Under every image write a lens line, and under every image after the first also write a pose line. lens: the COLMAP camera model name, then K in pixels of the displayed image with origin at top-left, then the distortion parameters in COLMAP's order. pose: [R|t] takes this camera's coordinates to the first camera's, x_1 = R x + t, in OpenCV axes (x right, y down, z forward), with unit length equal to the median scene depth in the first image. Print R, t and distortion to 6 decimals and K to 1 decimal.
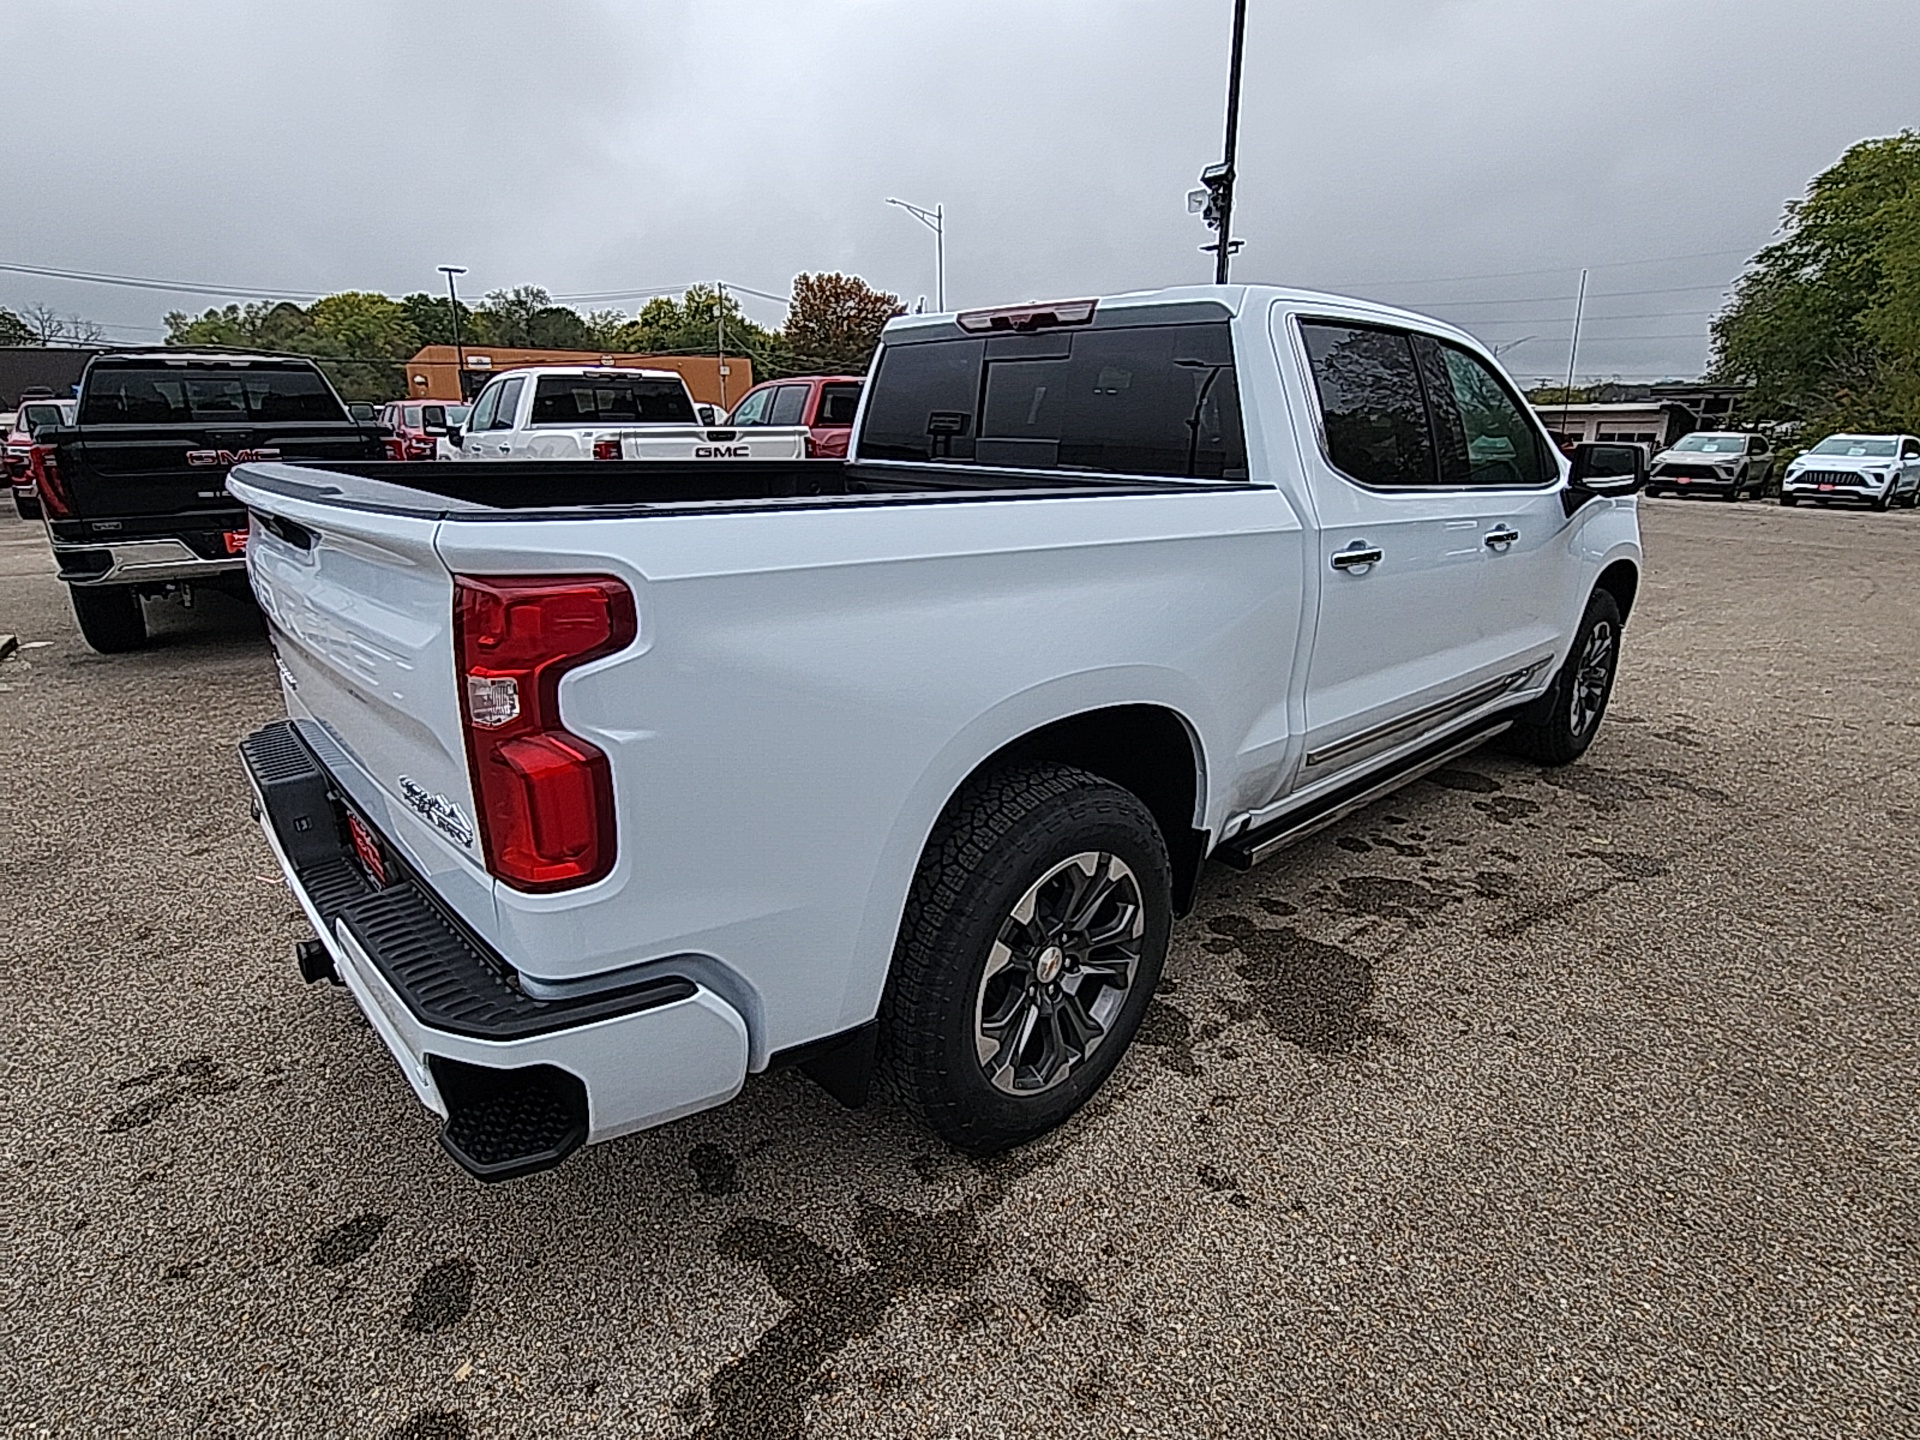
lens RADIAL K [[963.4, 0, 950.3], [0, 963.4, 710.1], [0, 0, 1]] dist [0.004755, -0.002446]
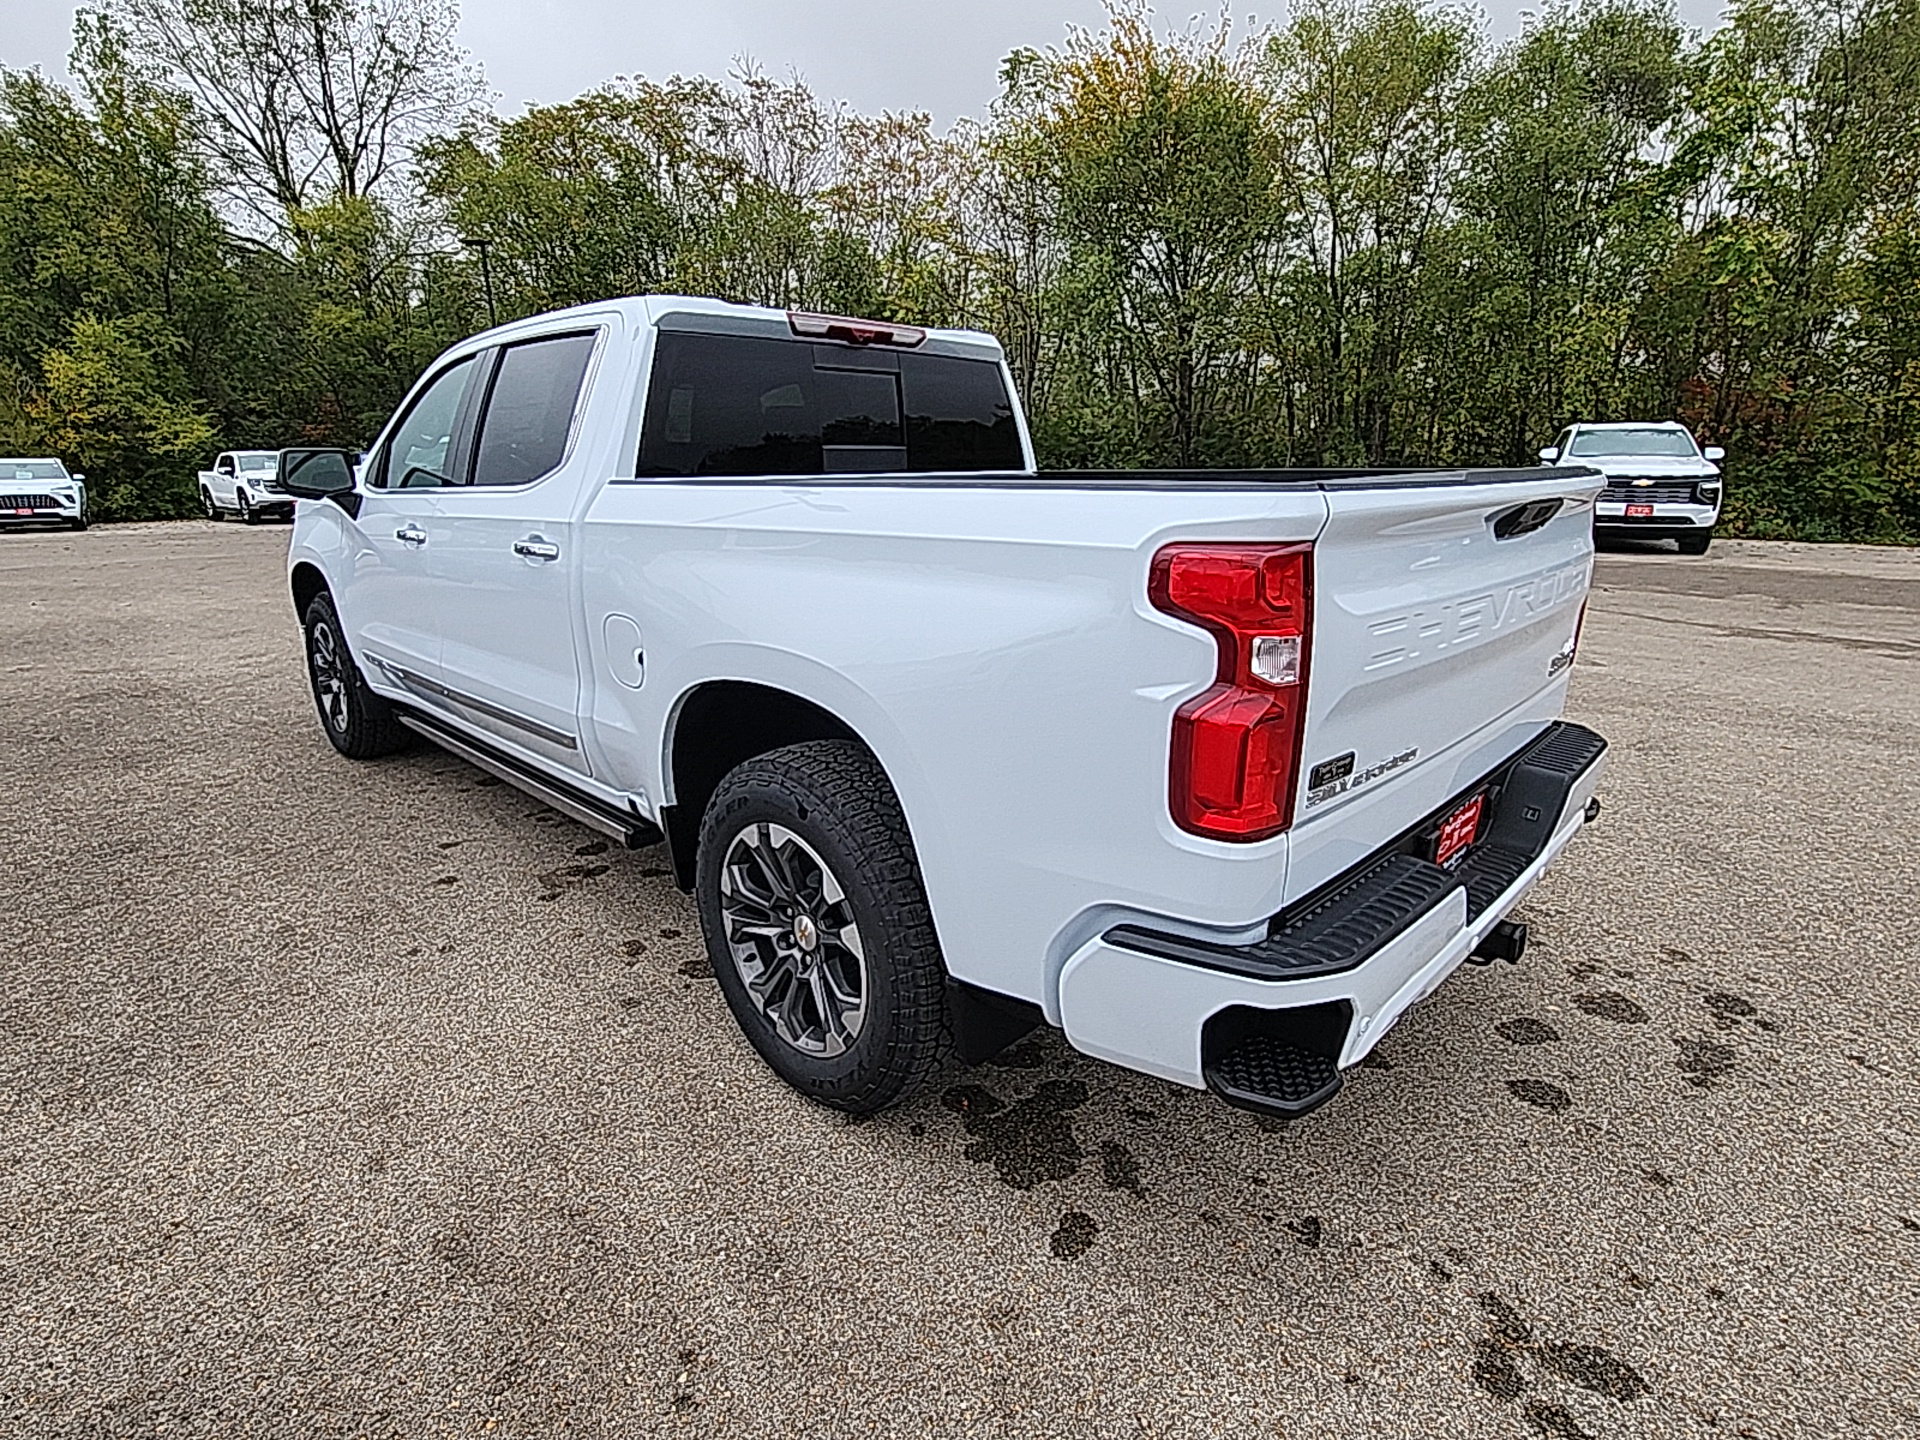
lens RADIAL K [[973.1, 0, 955.2], [0, 973.1, 704.9], [0, 0, 1]] dist [0.004886, -0.002277]
pose [[-0.048016, -0.255667, 0.965572, -0.682884], [0.287888, 0.922122, 0.258478, -0.154523], [-0.956459, 0.290388, 0.029327, 0.575191]]
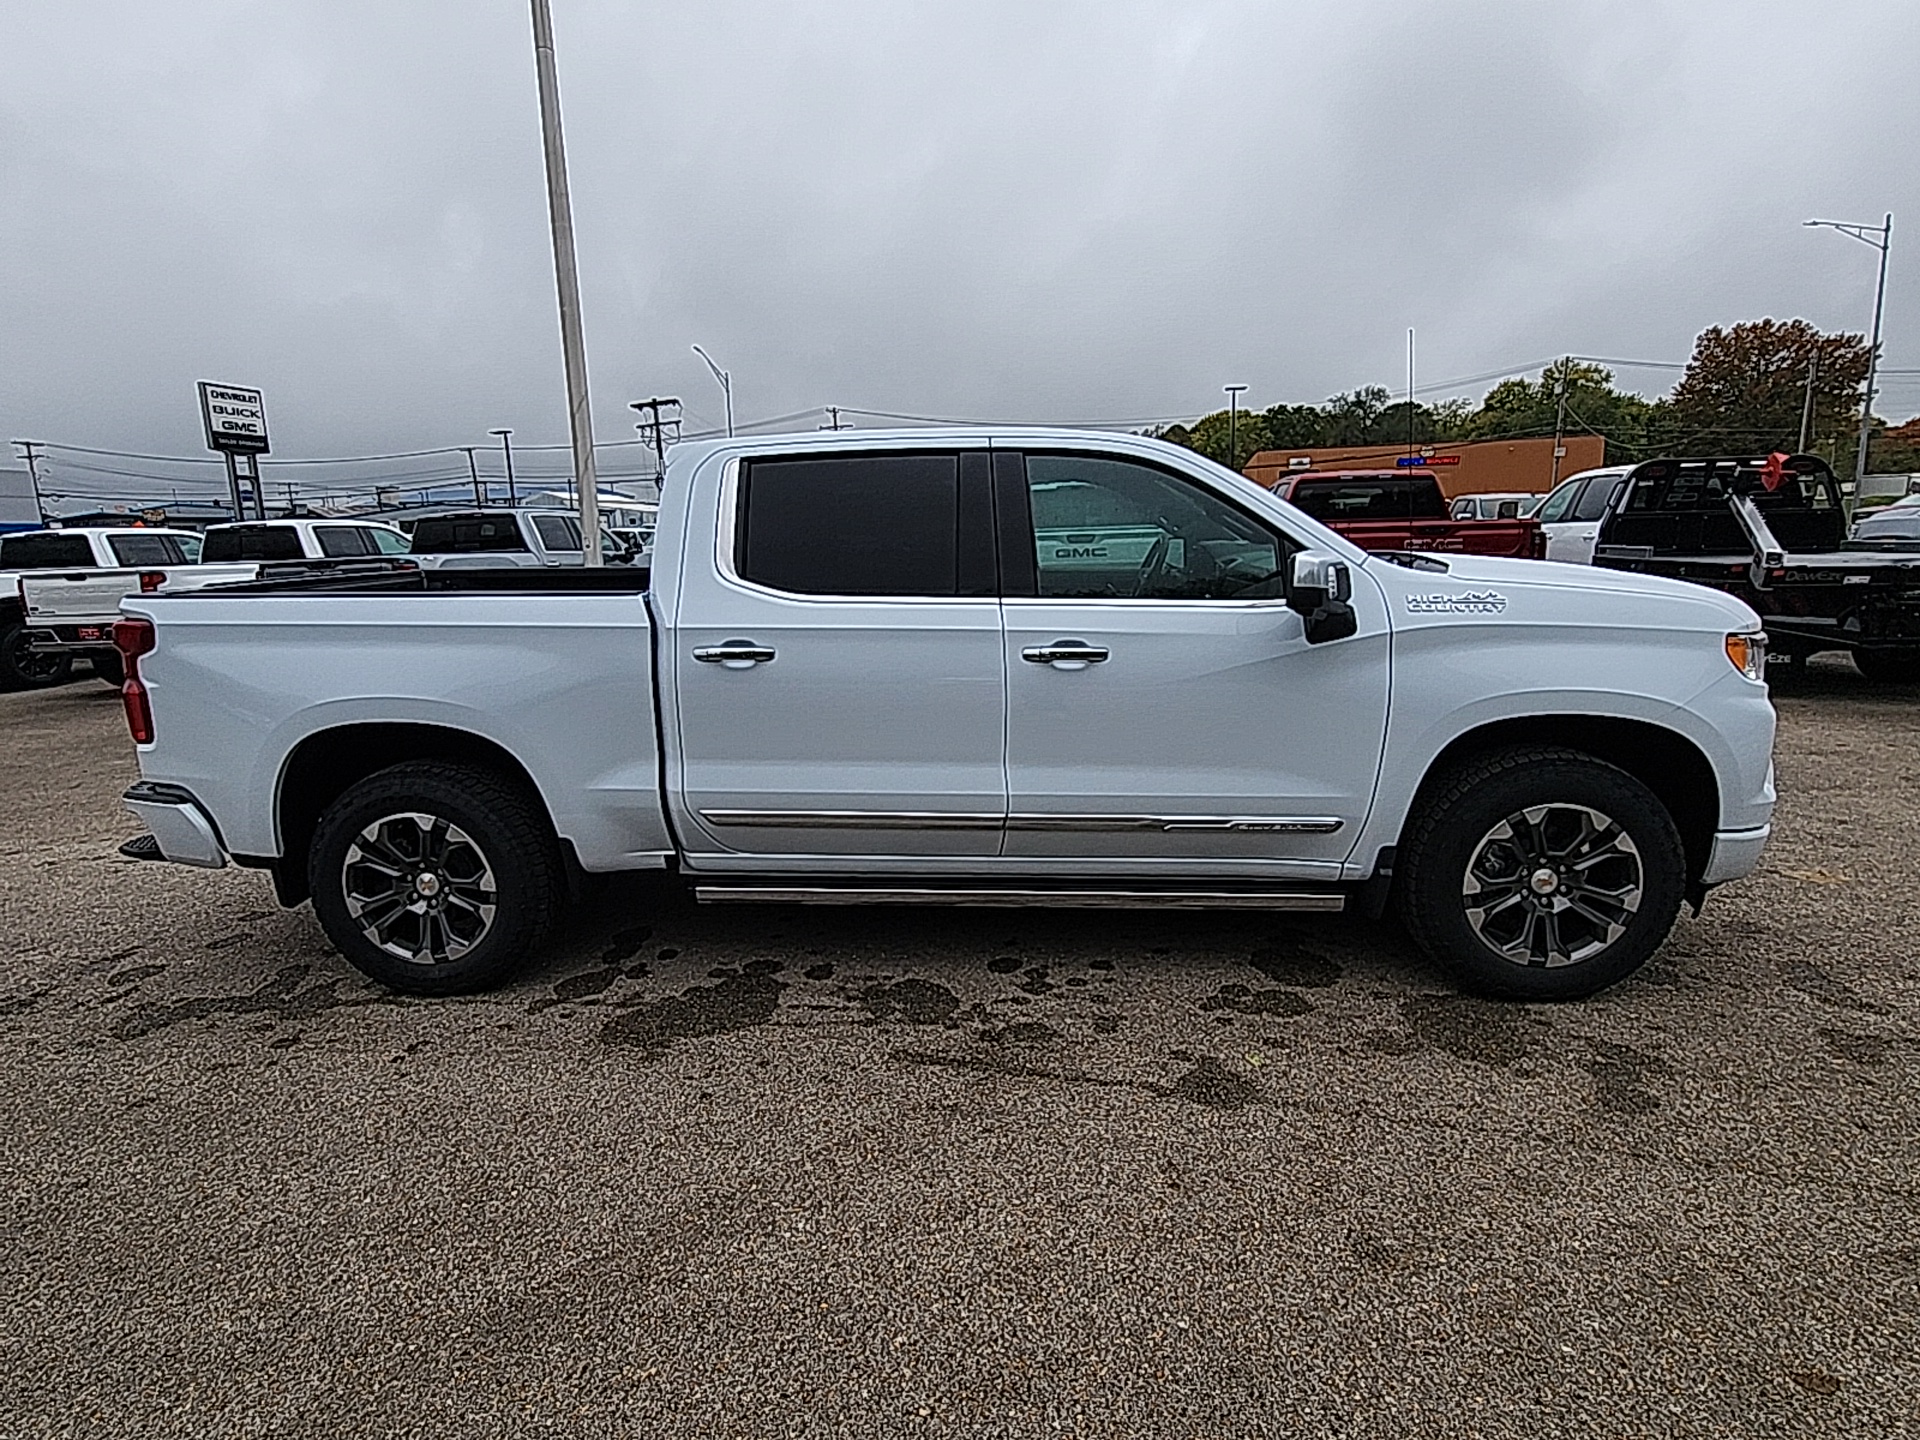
lens RADIAL K [[973.1, 0, 955.2], [0, 973.1, 704.9], [0, 0, 1]] dist [0.004886, -0.002277]
pose [[0.686753, 0.106869, -0.718992, 0.950208], [-0.175655, 0.984217, -0.021487, -0.076252], [0.705348, 0.141051, 0.694687, 0.235430]]
